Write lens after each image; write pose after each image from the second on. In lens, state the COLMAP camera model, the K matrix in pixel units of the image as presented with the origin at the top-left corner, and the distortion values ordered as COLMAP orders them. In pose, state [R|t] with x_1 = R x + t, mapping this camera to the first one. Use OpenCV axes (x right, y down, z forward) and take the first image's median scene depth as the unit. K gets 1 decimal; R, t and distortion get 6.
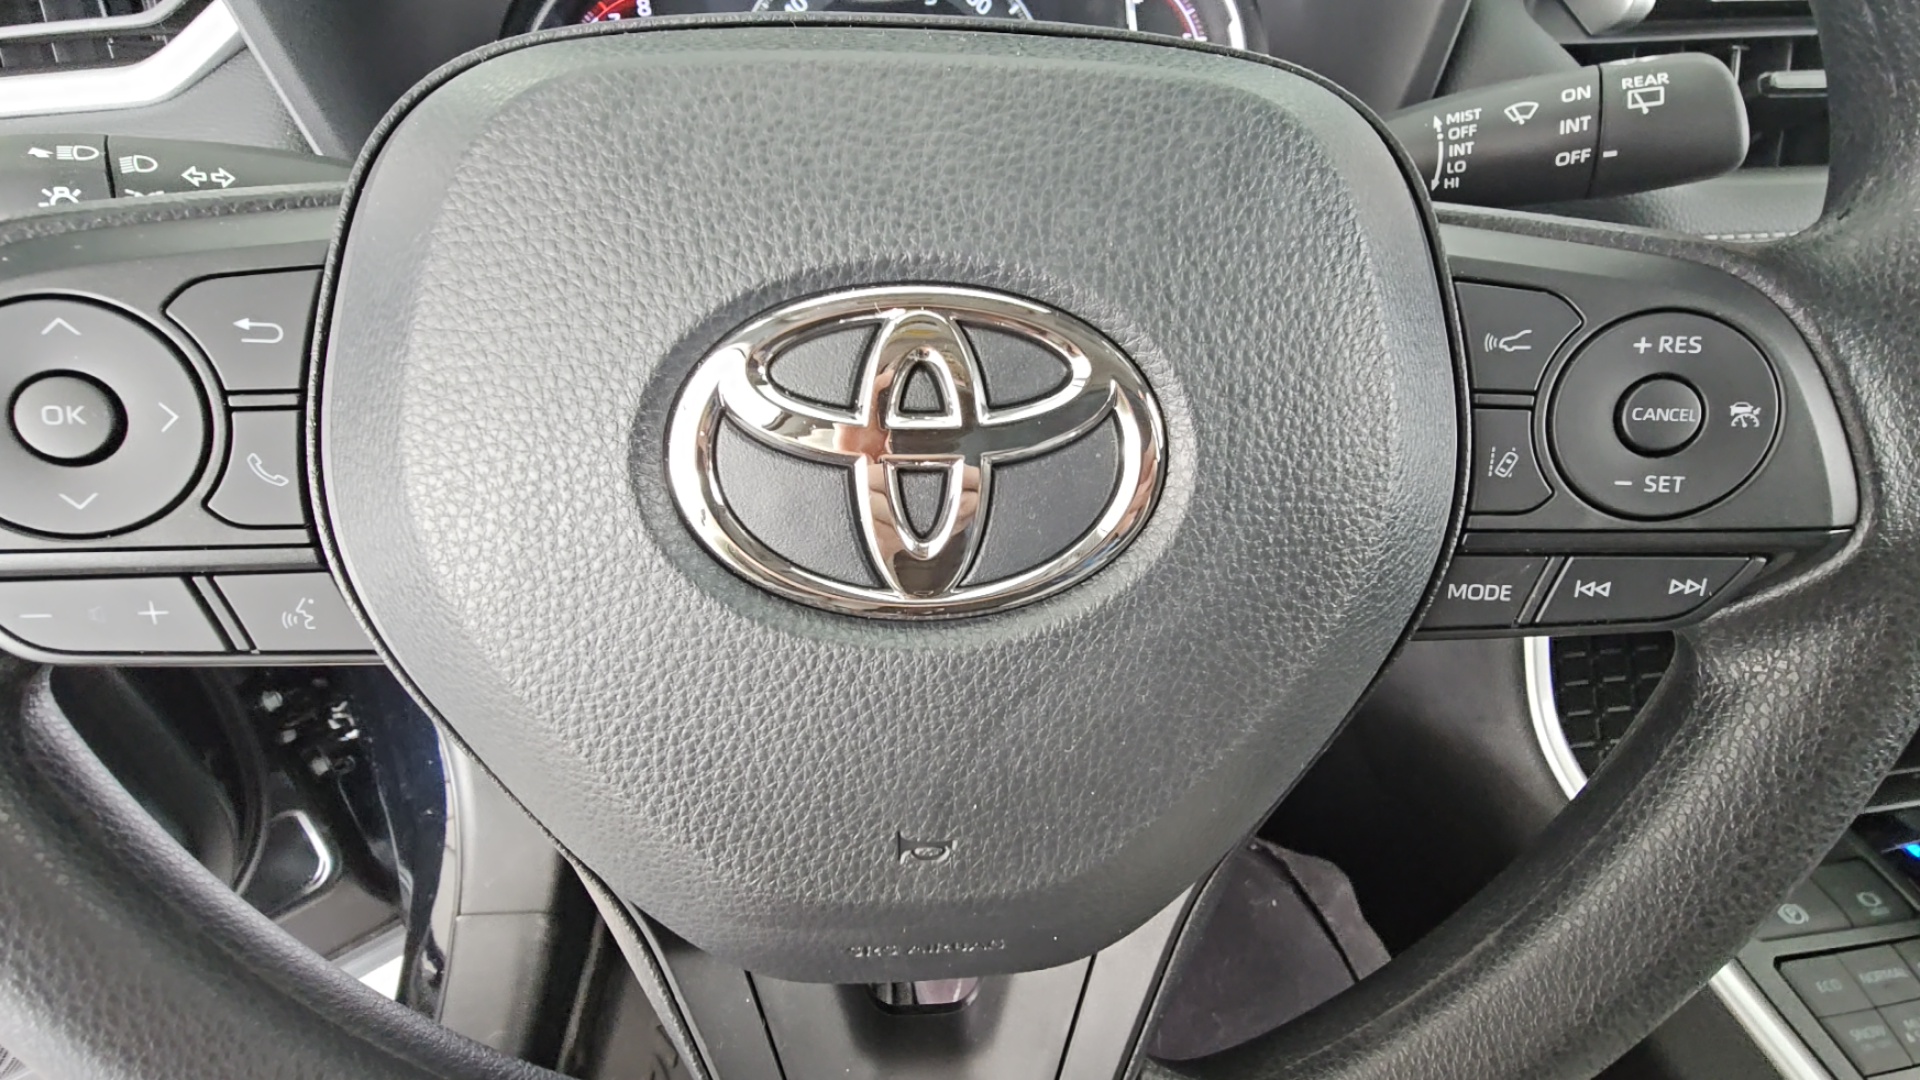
lens RADIAL K [[834.7, 0, 1043.2], [0, 834.7, 542.6], [0, 0, 1]] dist [0.023296, -0.012786]
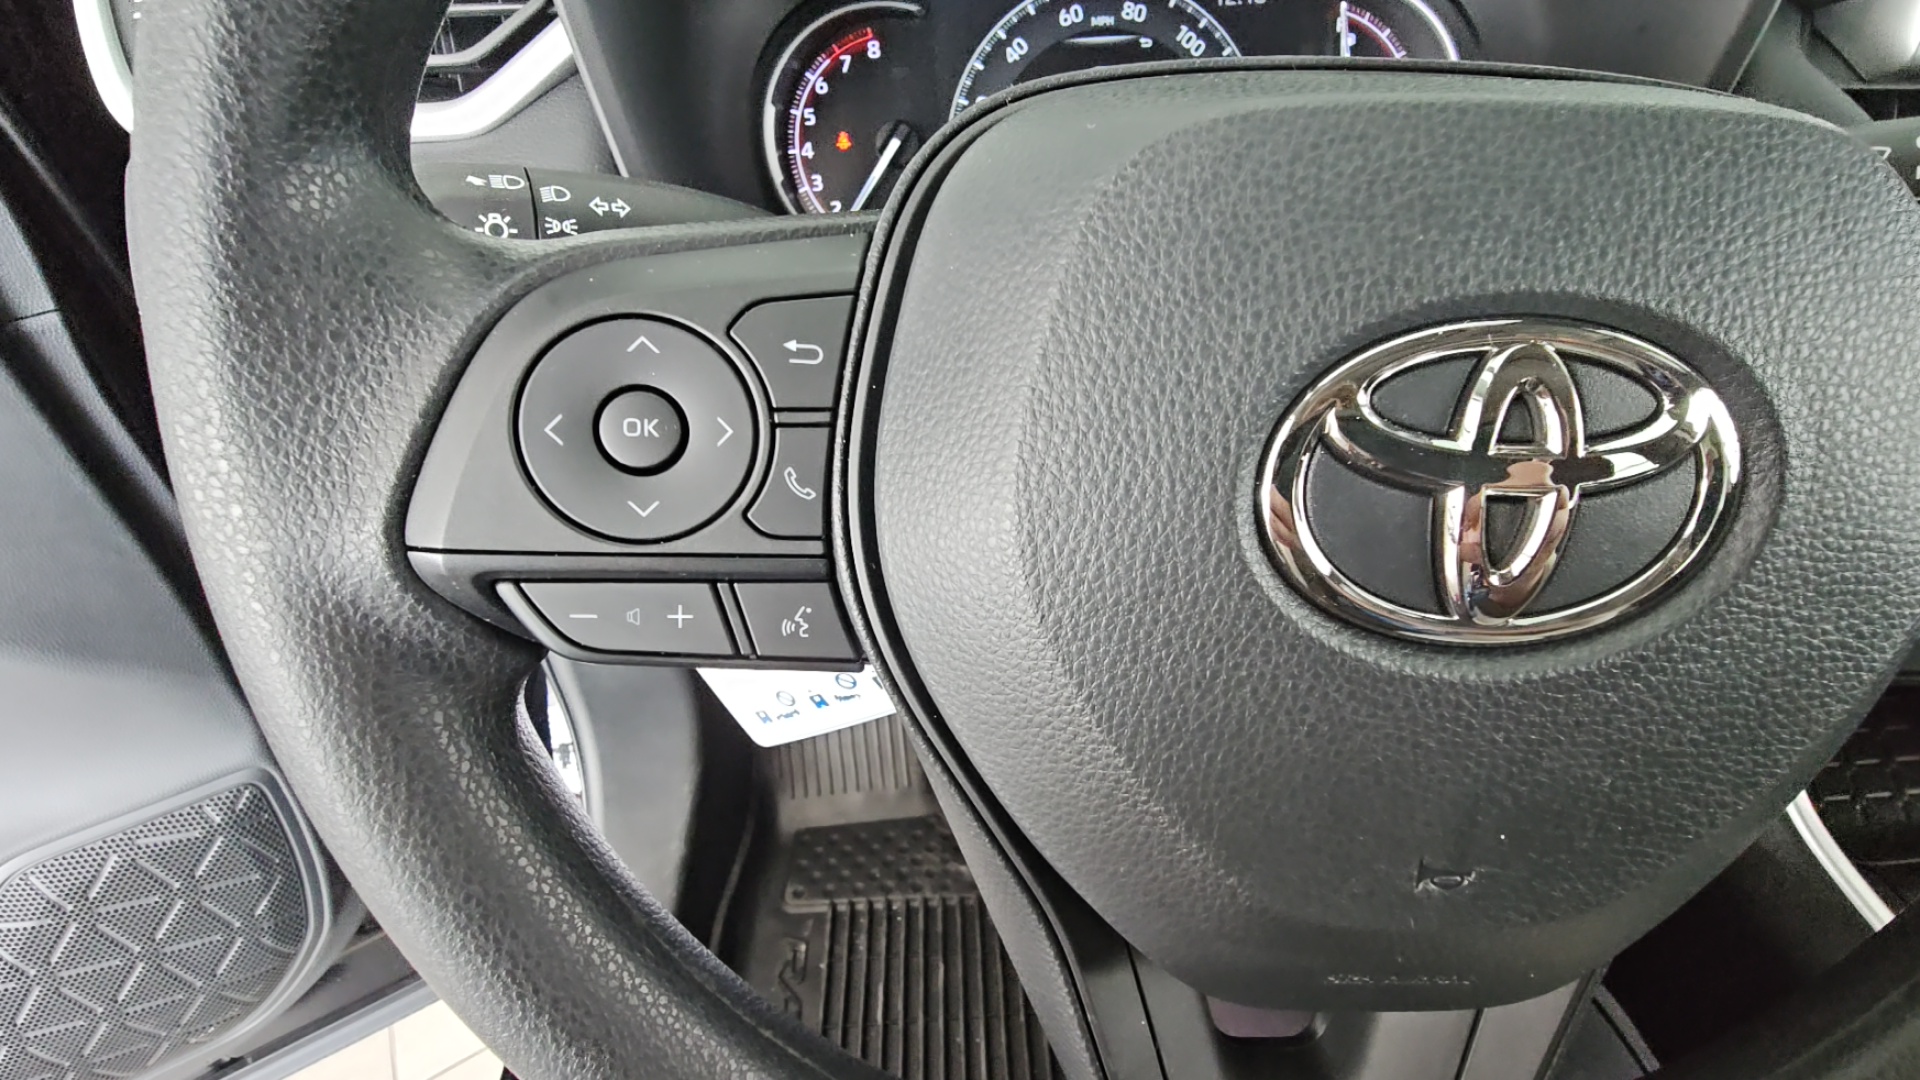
lens RADIAL K [[840.1, 0, 966.8], [0, 840.1, 544.9], [0, 0, 1]] dist [0.002193, -0.001043]
pose [[0.998733, 0.026882, -0.042534, -0.679130], [-0.028271, 0.999075, -0.032392, 0.018628], [0.041623, 0.033553, 0.998570, -0.034859]]
